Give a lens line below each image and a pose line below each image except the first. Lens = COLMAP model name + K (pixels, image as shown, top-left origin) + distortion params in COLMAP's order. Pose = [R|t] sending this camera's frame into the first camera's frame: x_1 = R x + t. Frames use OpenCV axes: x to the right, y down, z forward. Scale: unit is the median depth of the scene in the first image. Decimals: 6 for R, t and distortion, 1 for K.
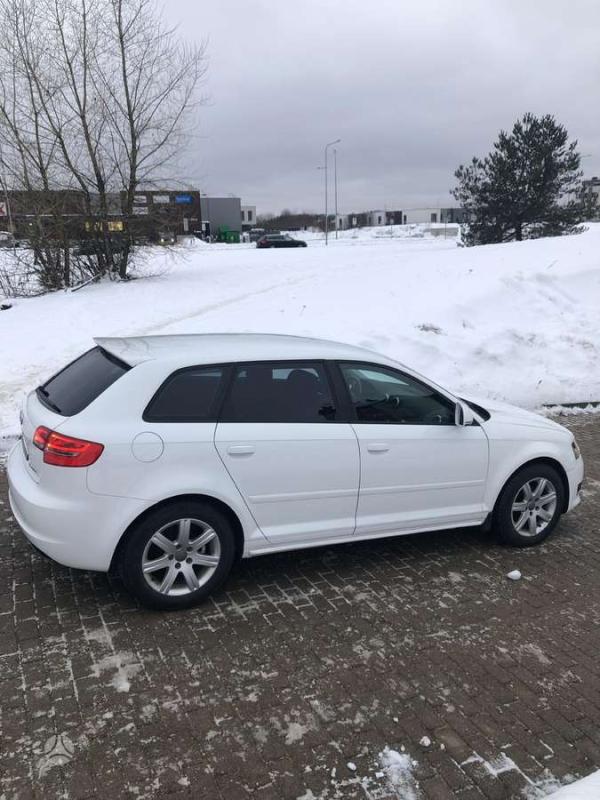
lens RADIAL K [[626.0, 0, 300.0], [0, 626.0, 400.0], [0, 0, 1]] dist [0.026696, -0.005849]
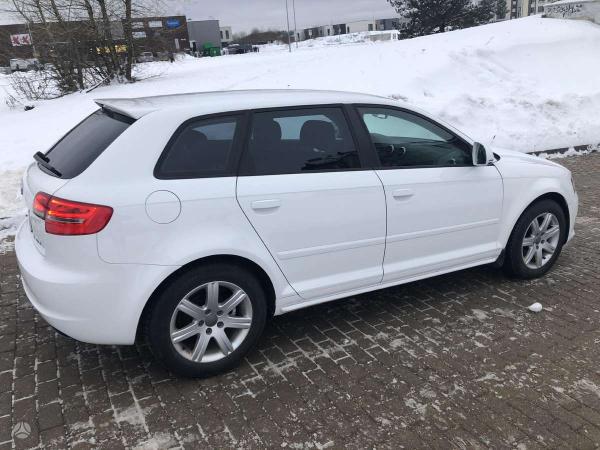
lens RADIAL K [[469.5, 0, 300.0], [0, 469.5, 225.0], [0, 0, 1]] dist [0.026696, -0.005849]
pose [[0.996265, -0.076143, 0.040718, -0.070343], [0.071576, 0.992018, 0.103811, 0.040235], [-0.048298, -0.100509, 0.993763, 0.288661]]
